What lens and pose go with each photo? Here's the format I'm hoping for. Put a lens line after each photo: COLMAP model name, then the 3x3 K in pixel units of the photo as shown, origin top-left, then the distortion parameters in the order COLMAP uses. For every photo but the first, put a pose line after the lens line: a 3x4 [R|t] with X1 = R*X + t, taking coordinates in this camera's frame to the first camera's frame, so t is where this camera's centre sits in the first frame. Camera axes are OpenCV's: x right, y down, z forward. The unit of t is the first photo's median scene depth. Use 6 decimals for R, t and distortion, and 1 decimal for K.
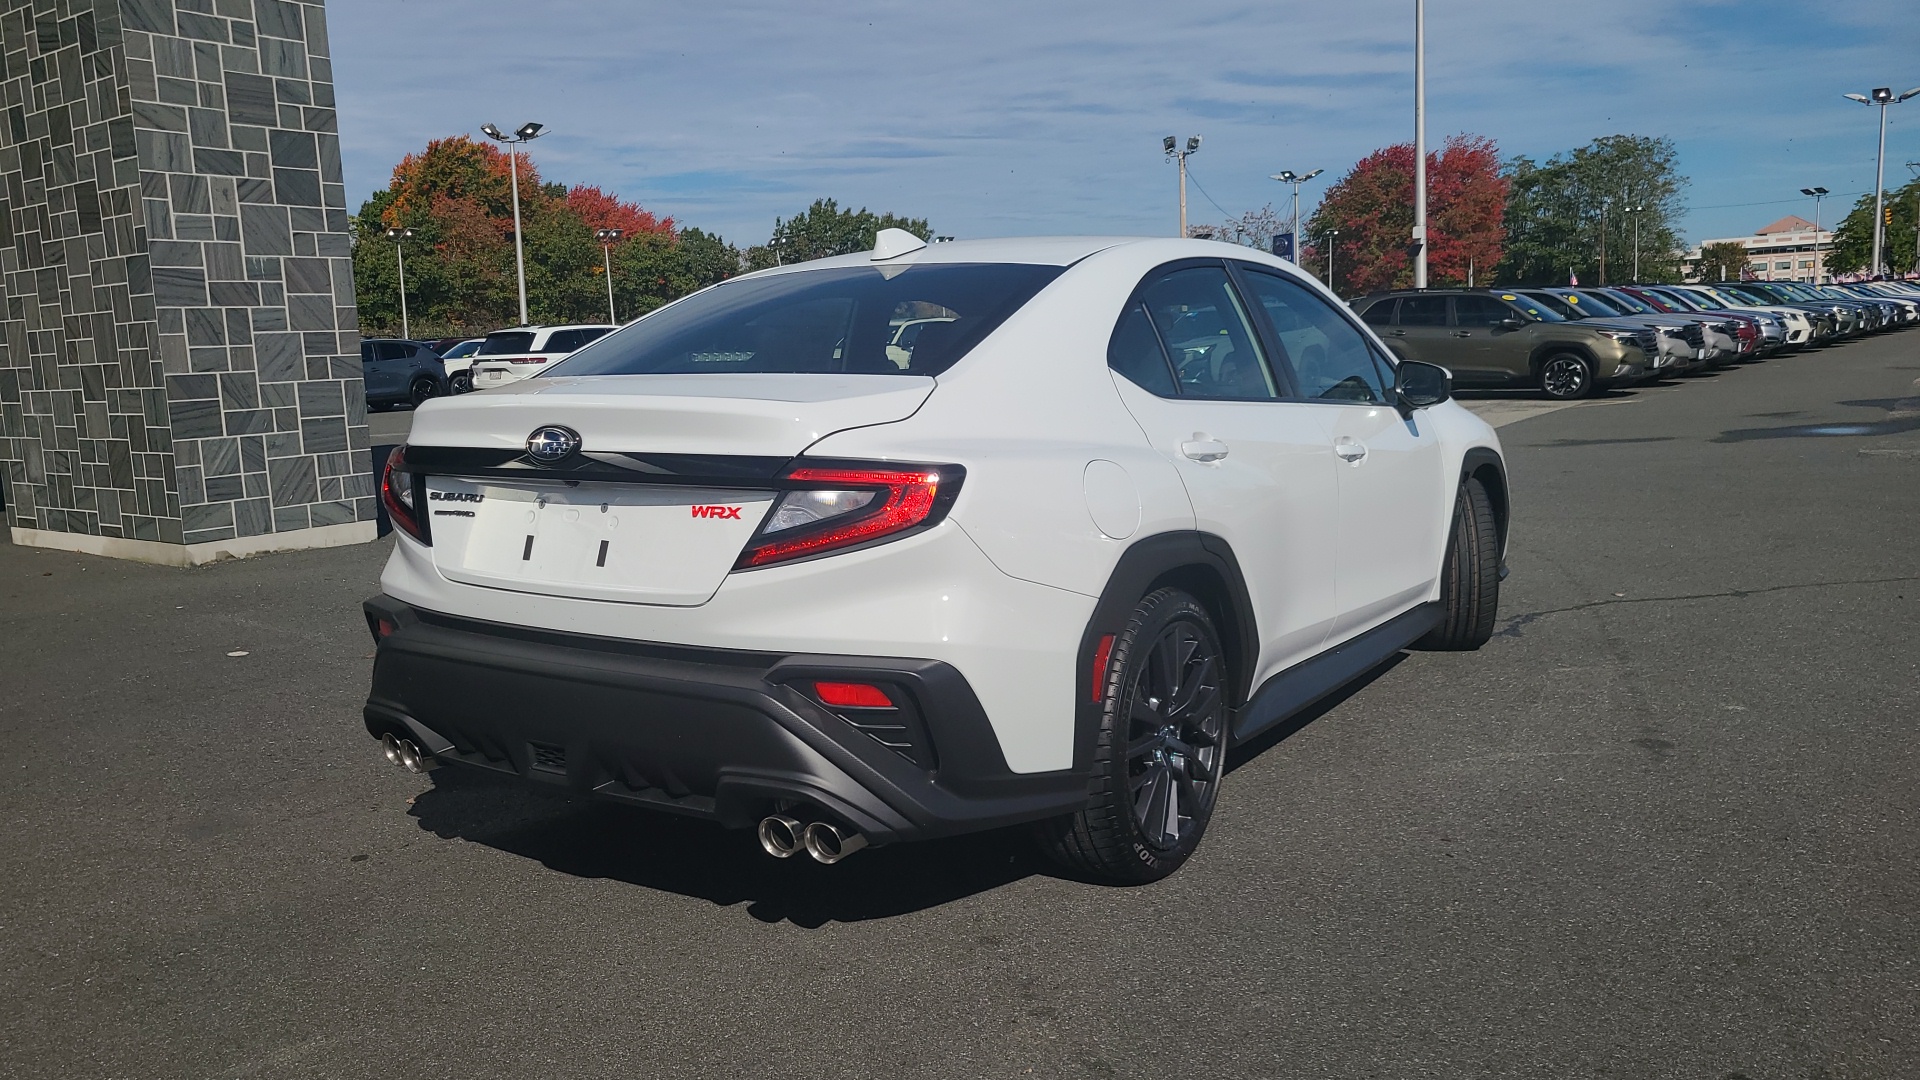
lens RADIAL K [[1416.5, 0, 925.2], [0, 1416.5, 539.8], [0, 0, 1]] dist [0.043086, -0.025703]
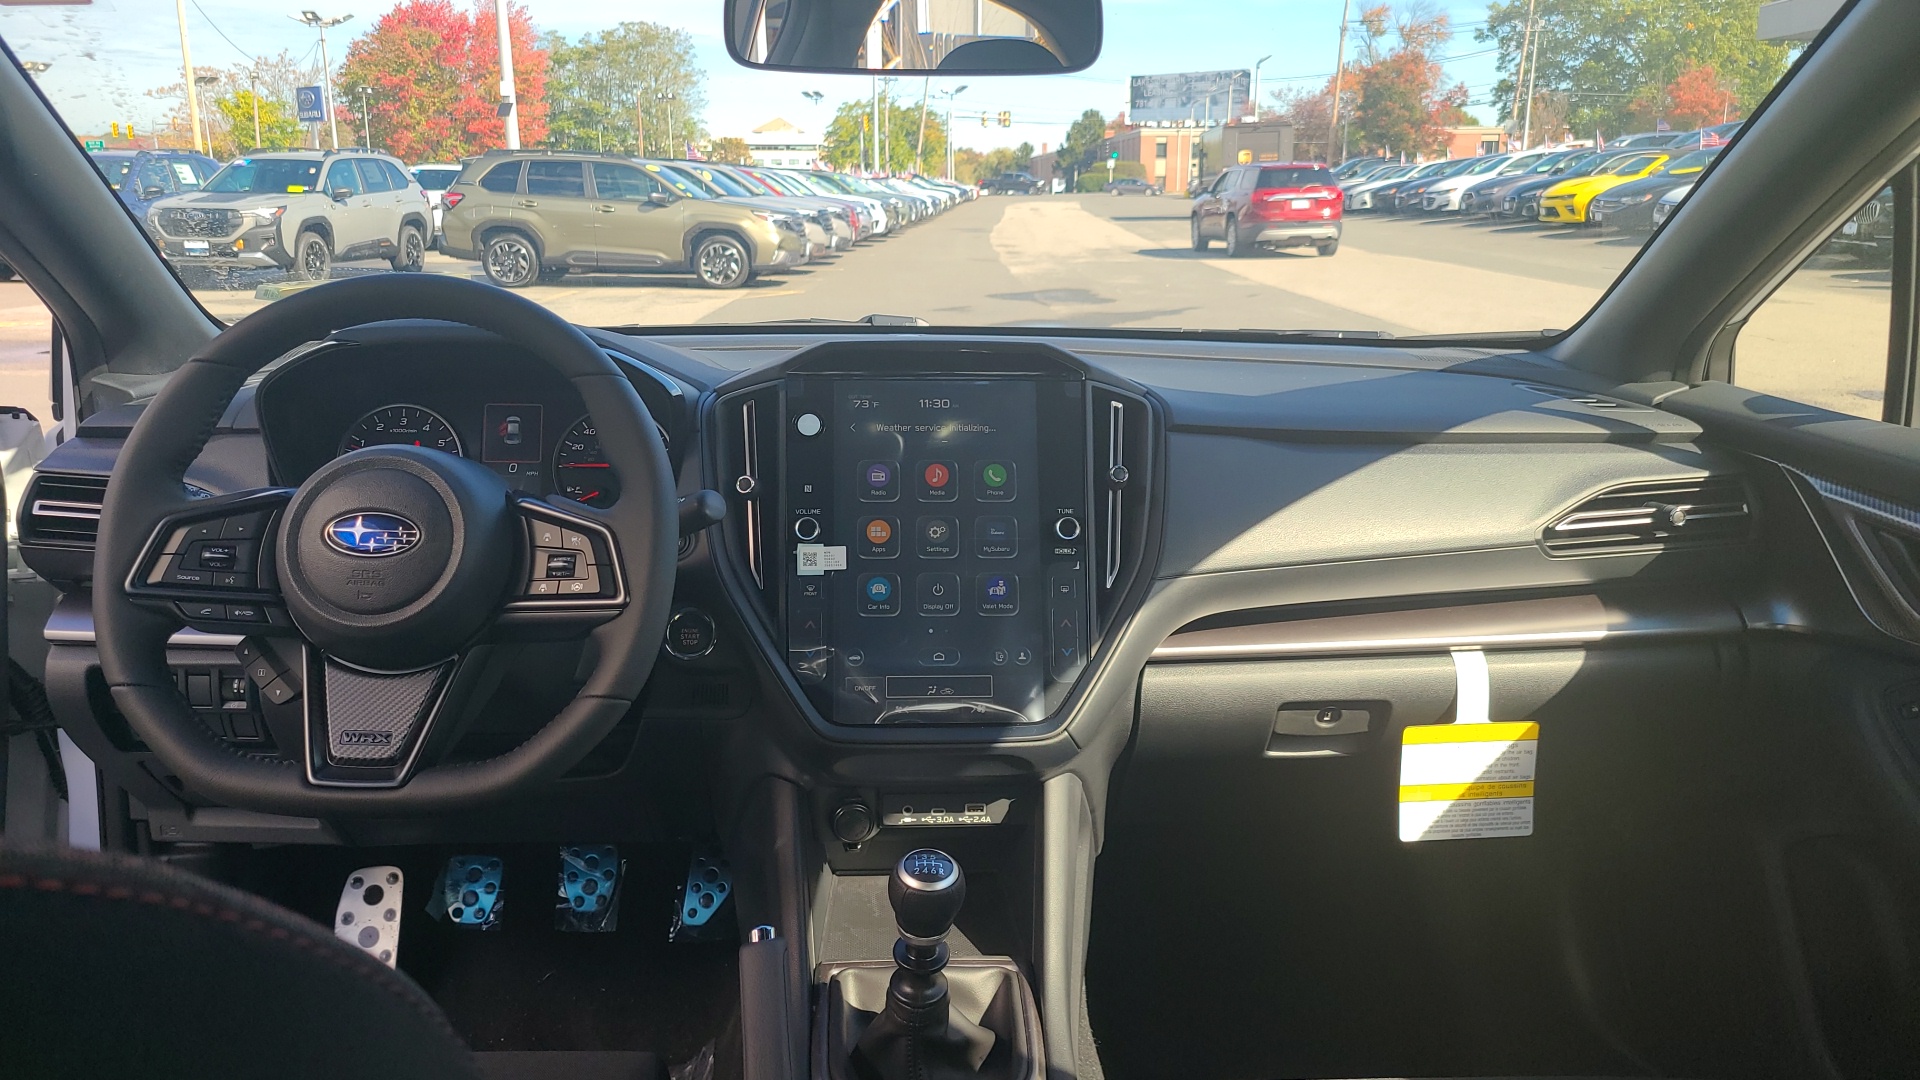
lens RADIAL K [[1386.1, 0, 951.0], [0, 1386.1, 519.6], [0, 0, 1]] dist [0.042739, -0.032849]
pose [[0.782616, -0.098984, 0.614585, 0.014312], [0.052566, 0.994259, 0.093195, -0.029397], [-0.620281, -0.040630, 0.783326, 0.235376]]
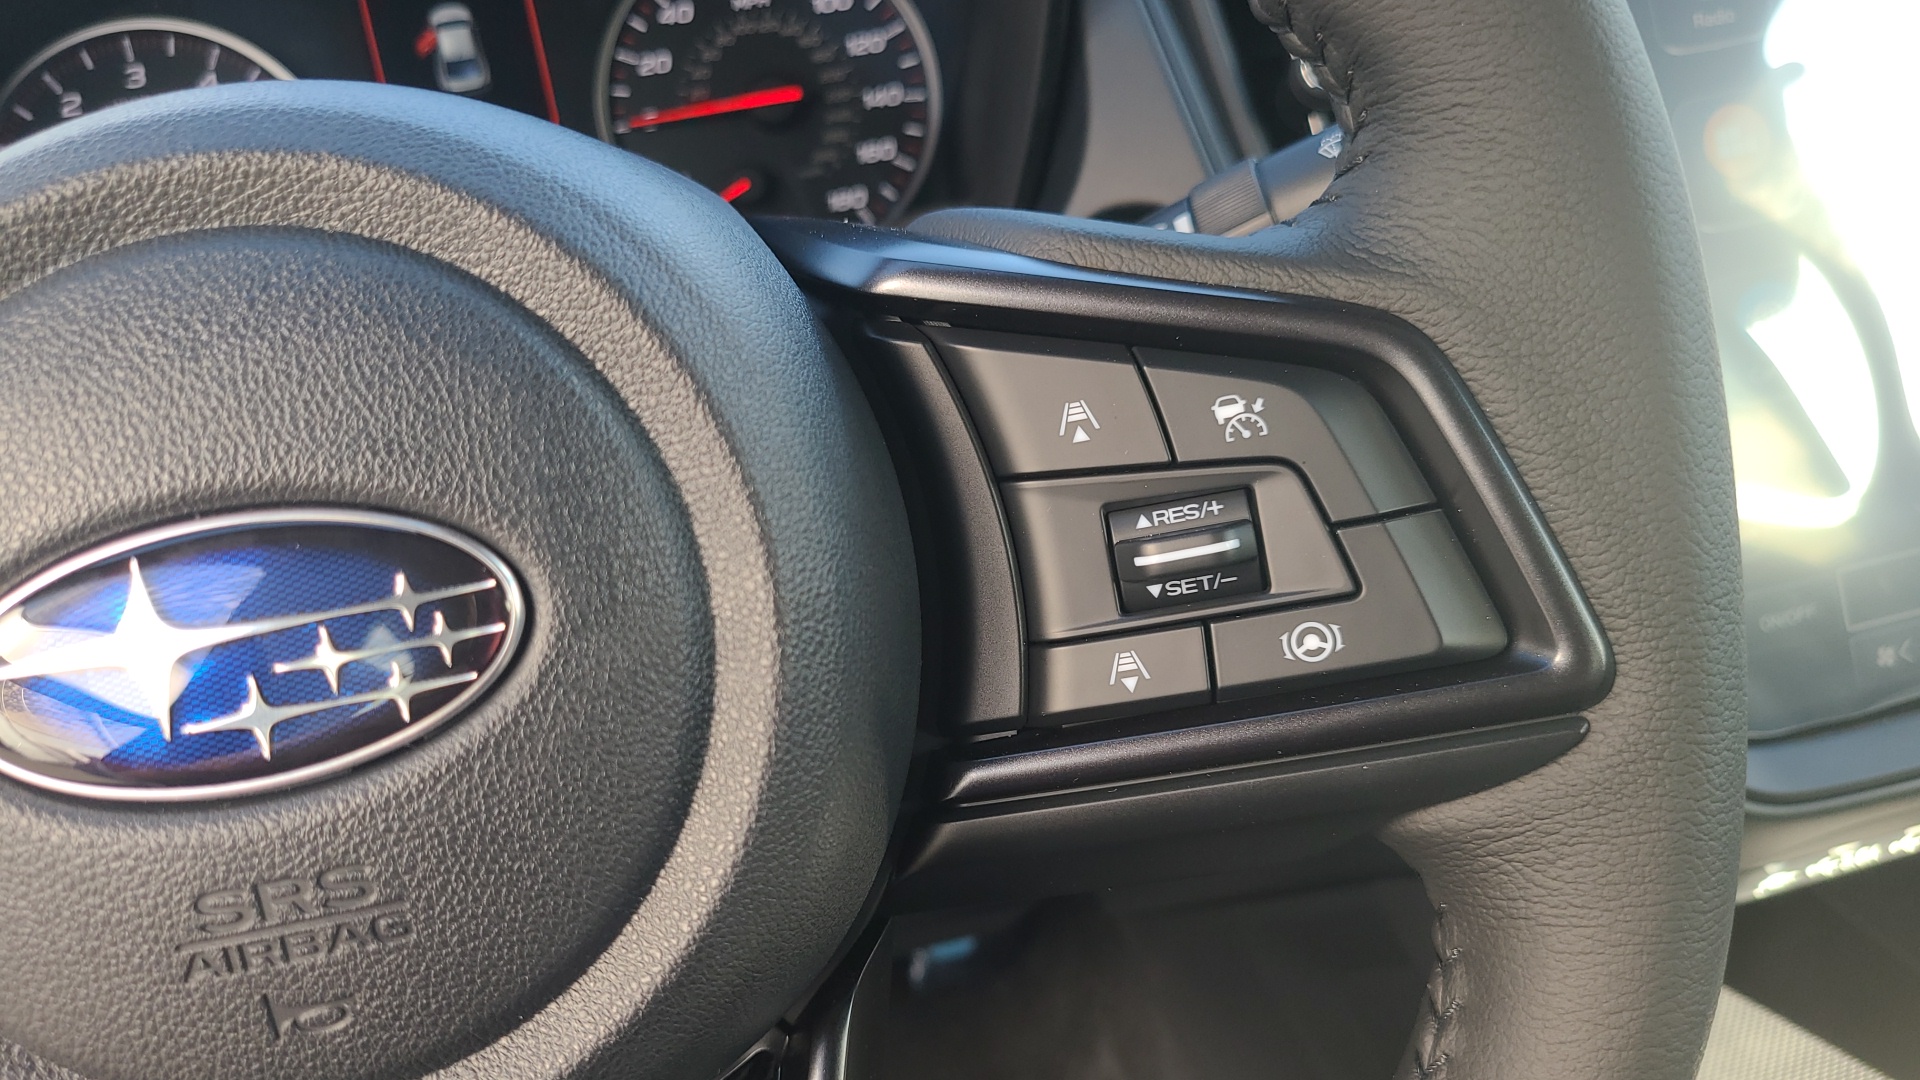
lens RADIAL K [[1495.2, 0, 955.0], [0, 1495.2, 515.9], [0, 0, 1]] dist [0.001697, -0.008497]
pose [[0.665606, -0.393255, 0.634286, 0.196076], [0.212755, 0.914623, 0.343803, -0.010915], [-0.715335, -0.093890, 0.692445, 0.887800]]
